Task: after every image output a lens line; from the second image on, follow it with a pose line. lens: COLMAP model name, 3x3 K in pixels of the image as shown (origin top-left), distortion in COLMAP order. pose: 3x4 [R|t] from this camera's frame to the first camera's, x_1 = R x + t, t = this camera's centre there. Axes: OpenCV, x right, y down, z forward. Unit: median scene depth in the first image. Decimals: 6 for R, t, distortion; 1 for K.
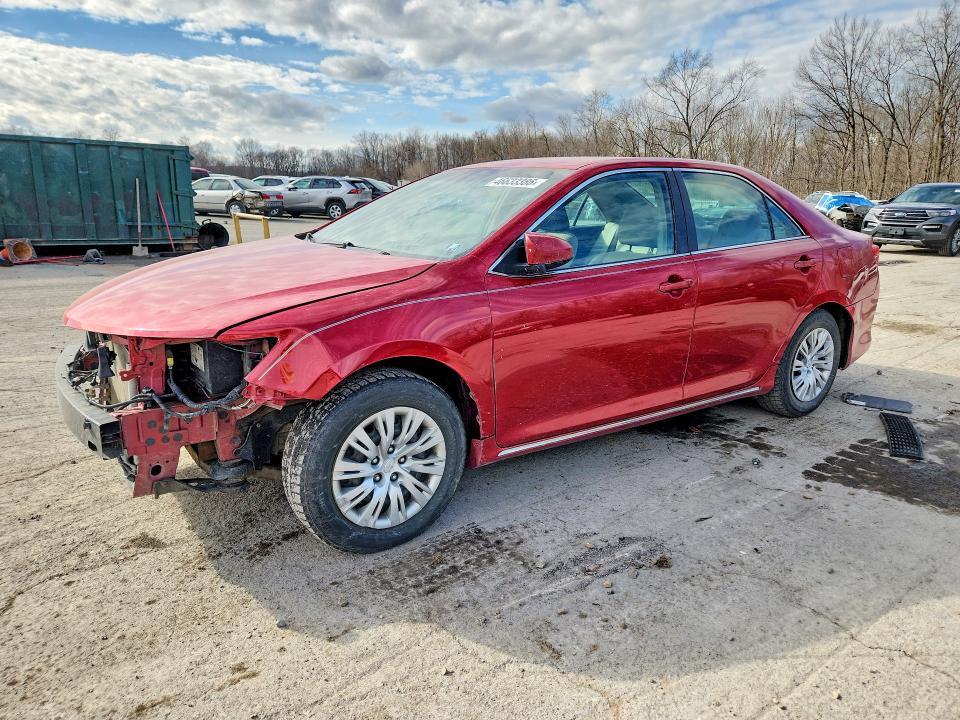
lens RADIAL K [[713.0, 0, 475.5], [0, 713.0, 358.9], [0, 0, 1]] dist [0.032782, -0.007637]
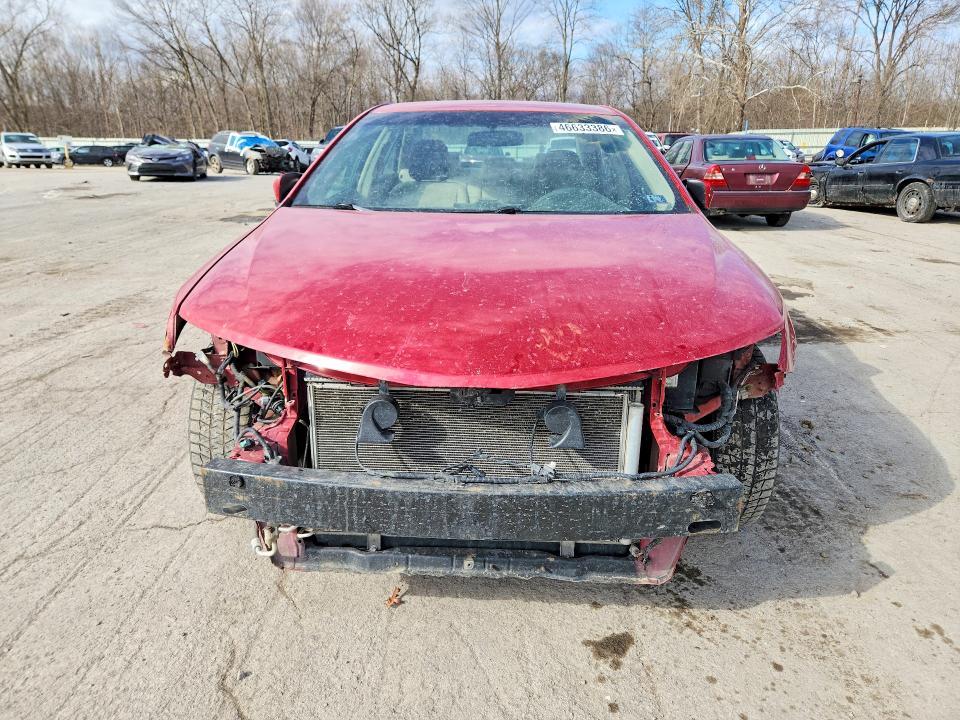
lens RADIAL K [[713.0, 0, 475.5], [0, 713.0, 358.9], [0, 0, 1]] dist [0.032782, -0.007637]
pose [[0.562408, -0.263934, 0.783605, -1.209273], [0.200432, 0.962940, 0.180483, -0.216351], [-0.802200, 0.055554, 0.594466, 0.778771]]
